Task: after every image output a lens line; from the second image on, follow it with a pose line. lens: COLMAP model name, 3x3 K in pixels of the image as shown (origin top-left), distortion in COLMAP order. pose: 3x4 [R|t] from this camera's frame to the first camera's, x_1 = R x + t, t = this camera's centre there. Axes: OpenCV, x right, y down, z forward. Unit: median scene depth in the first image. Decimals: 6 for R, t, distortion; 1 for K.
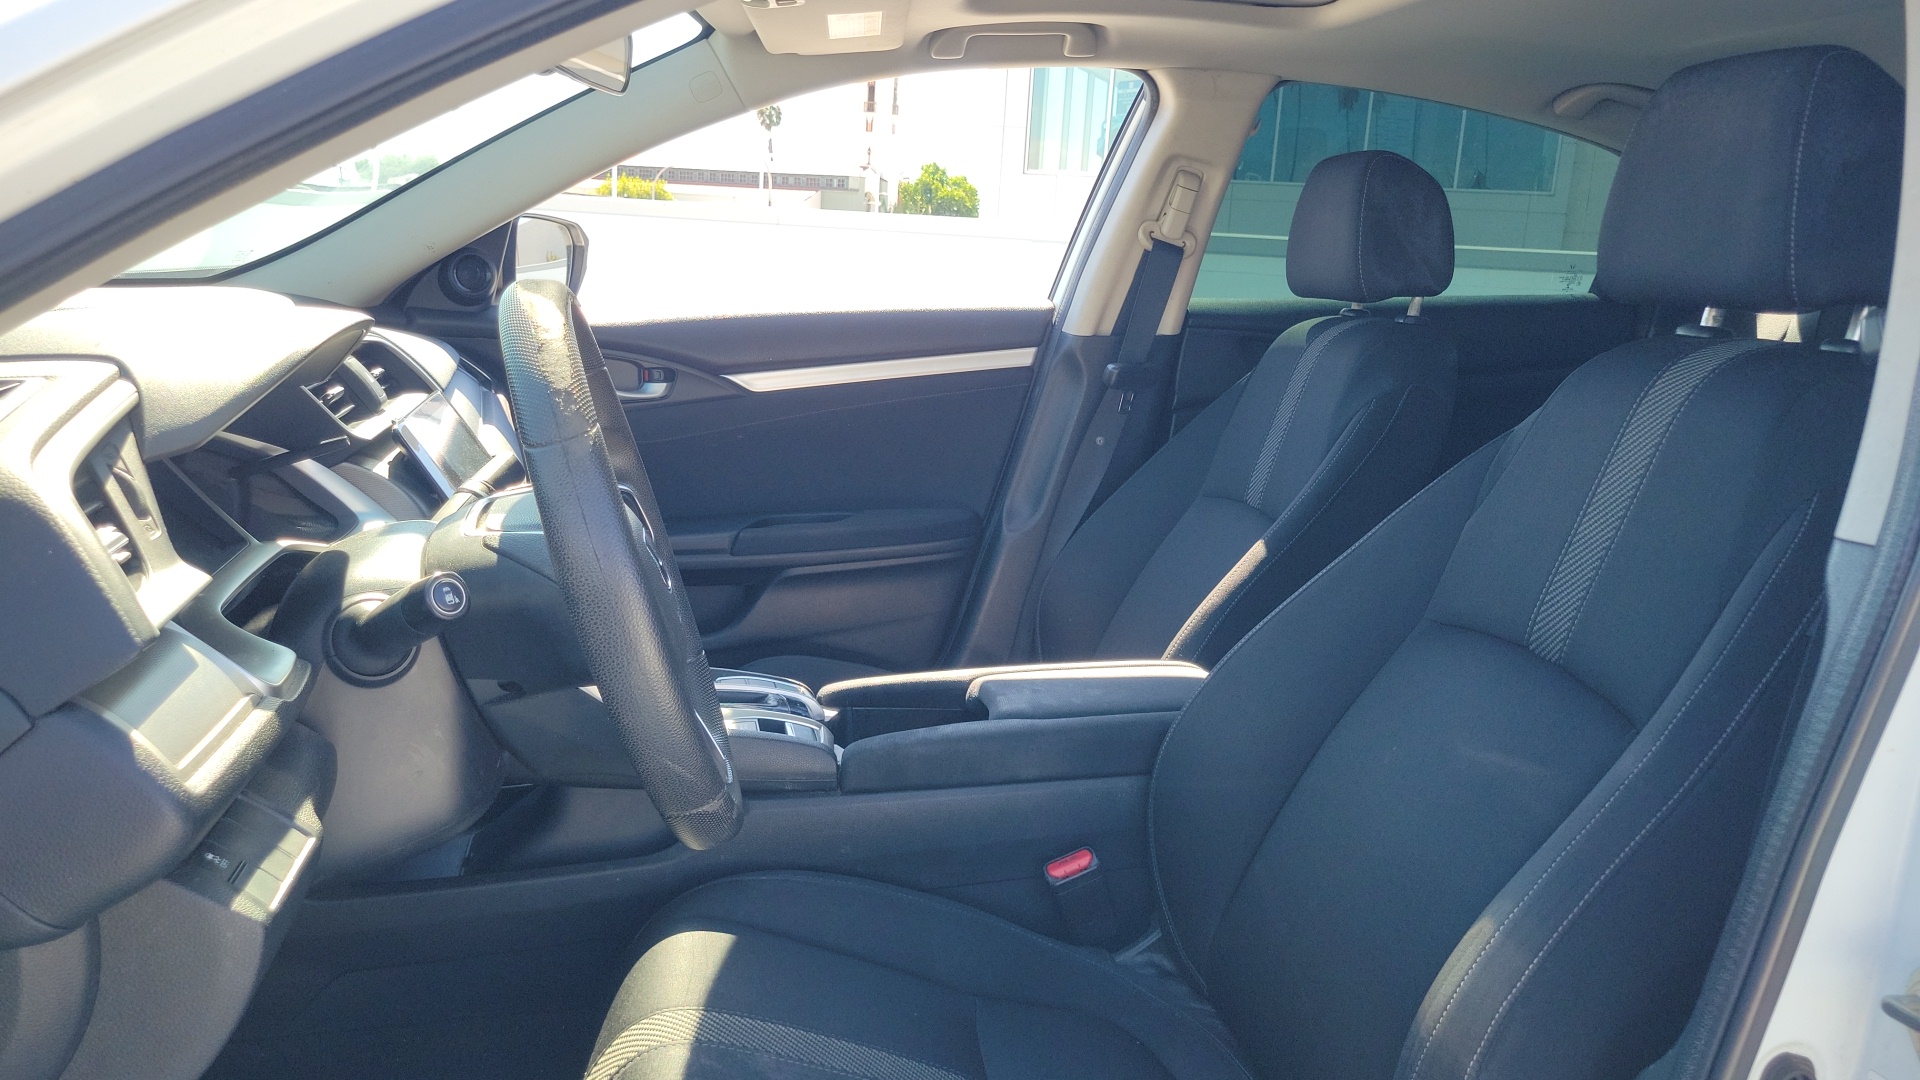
lens RADIAL K [[1478.8, 0, 965.6], [0, 1478.8, 542.3], [0, 0, 1]] dist [0.015701, -0.001281]
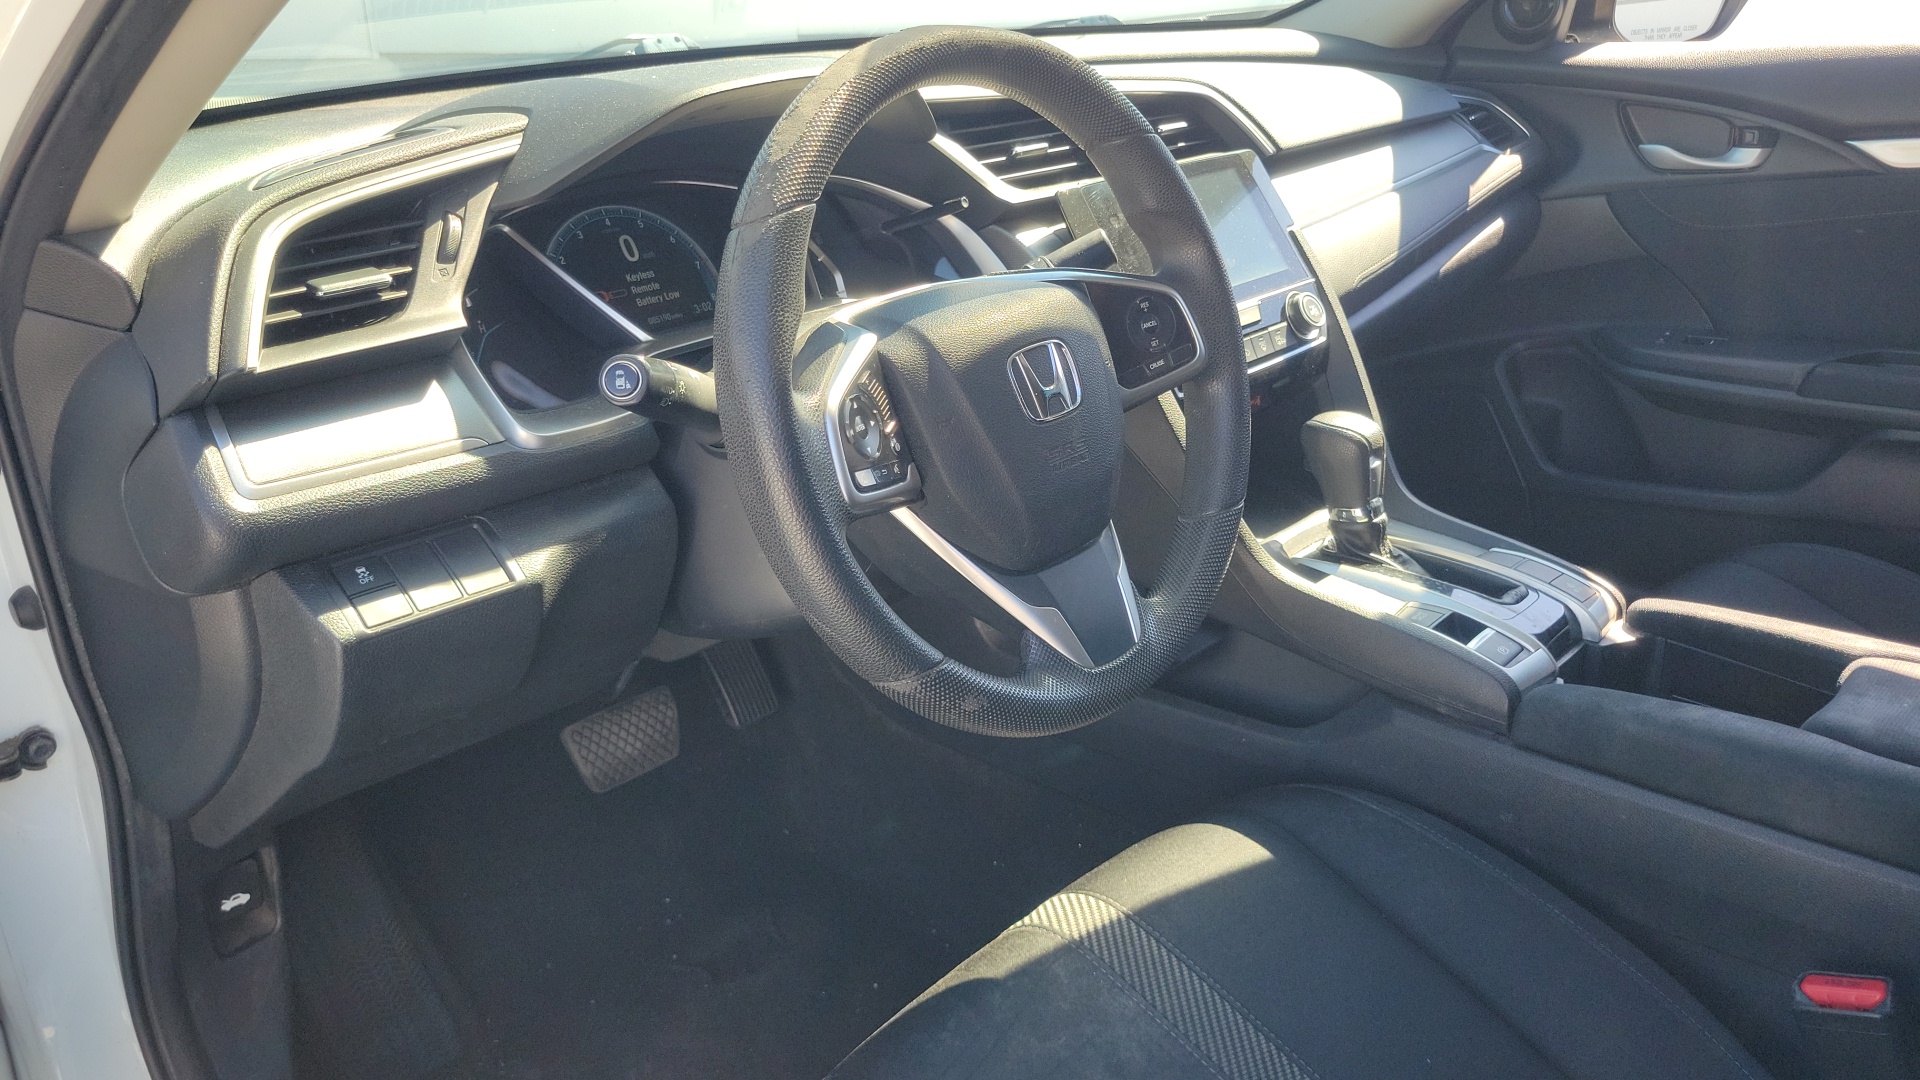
lens RADIAL K [[1435.3, 0, 963.4], [0, 1435.3, 571.8], [0, 0, 1]] dist [-0.000556, 0.001456]
pose [[0.557692, 0.280465, -0.781229, 0.196653], [-0.121235, 0.958615, 0.257603, -0.041131], [0.821147, -0.048951, 0.568614, 0.252476]]
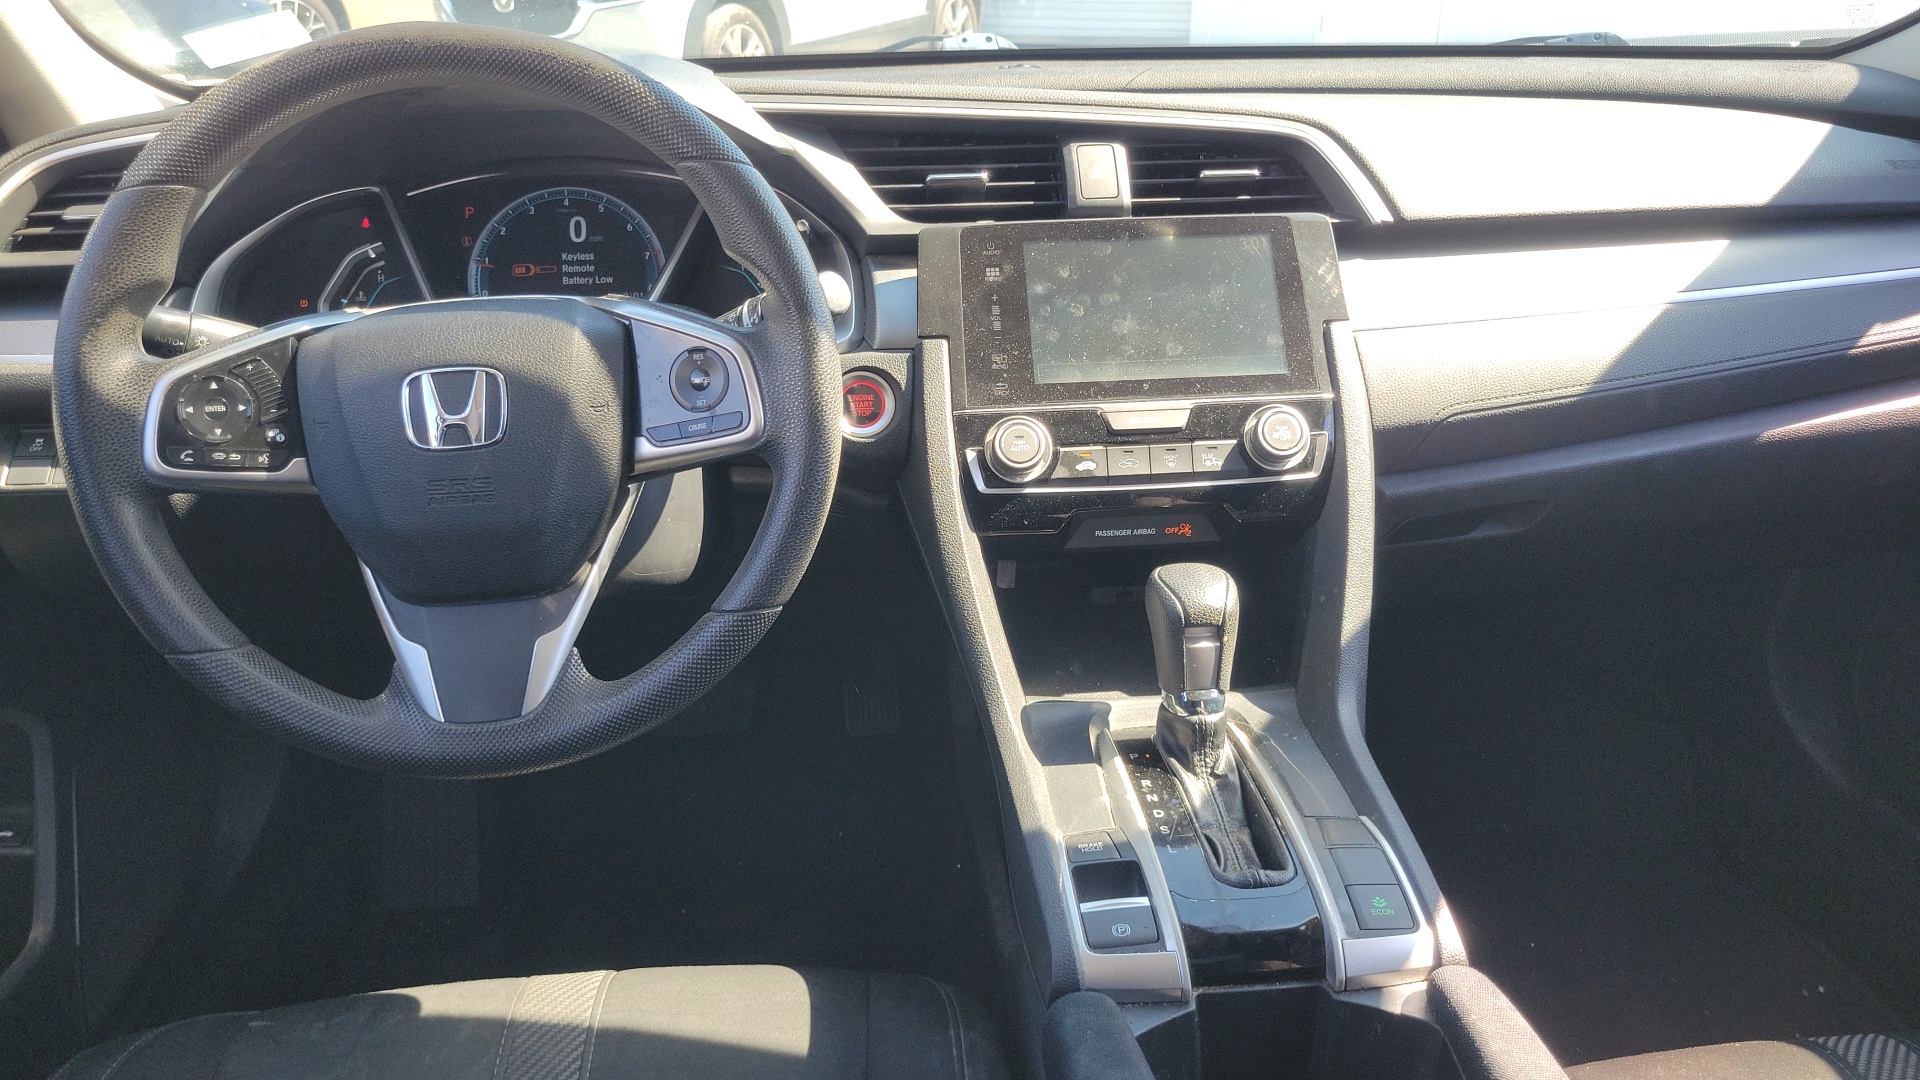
lens RADIAL K [[1465.7, 0, 960.0], [0, 1465.7, 540.0], [0, 0, 1]] dist [0.025190, -0.010123]
pose [[-0.137095, 0.322800, -0.936486, 0.228269], [-0.191424, 0.918957, 0.344781, -0.110598], [0.971886, 0.226534, -0.064193, 0.625569]]
